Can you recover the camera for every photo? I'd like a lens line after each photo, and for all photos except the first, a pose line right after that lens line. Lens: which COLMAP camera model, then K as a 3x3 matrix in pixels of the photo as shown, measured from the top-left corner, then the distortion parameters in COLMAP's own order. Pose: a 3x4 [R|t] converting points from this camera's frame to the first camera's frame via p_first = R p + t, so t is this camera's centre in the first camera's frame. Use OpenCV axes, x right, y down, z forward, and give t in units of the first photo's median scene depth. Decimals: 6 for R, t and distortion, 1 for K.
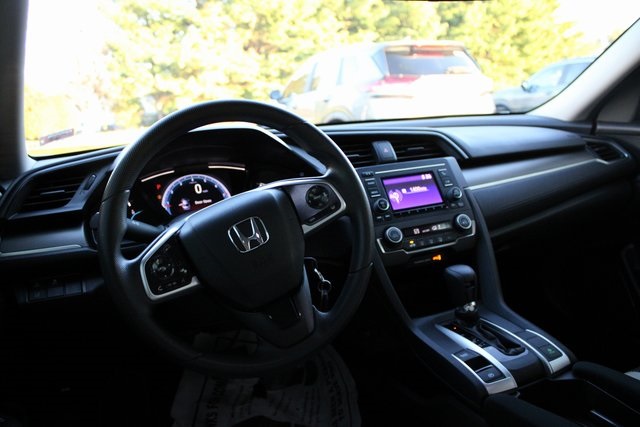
lens RADIAL K [[517.4, 0, 320.0], [0, 517.4, 213.5], [0, 0, 1]] dist [-0.098524, 0.001705]
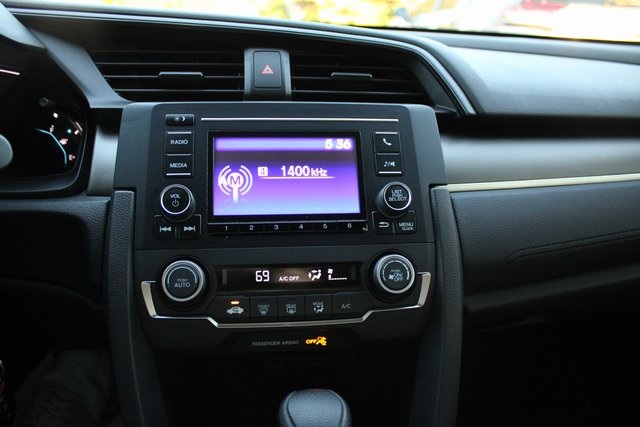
lens RADIAL K [[517.4, 0, 320.0], [0, 517.4, 213.5], [0, 0, 1]] dist [-0.098524, 0.001705]
pose [[0.956779, 0.184902, -0.224468, 0.308189], [-0.150532, 0.975284, 0.161745, -0.085363], [0.248827, -0.120965, 0.960964, 0.612970]]
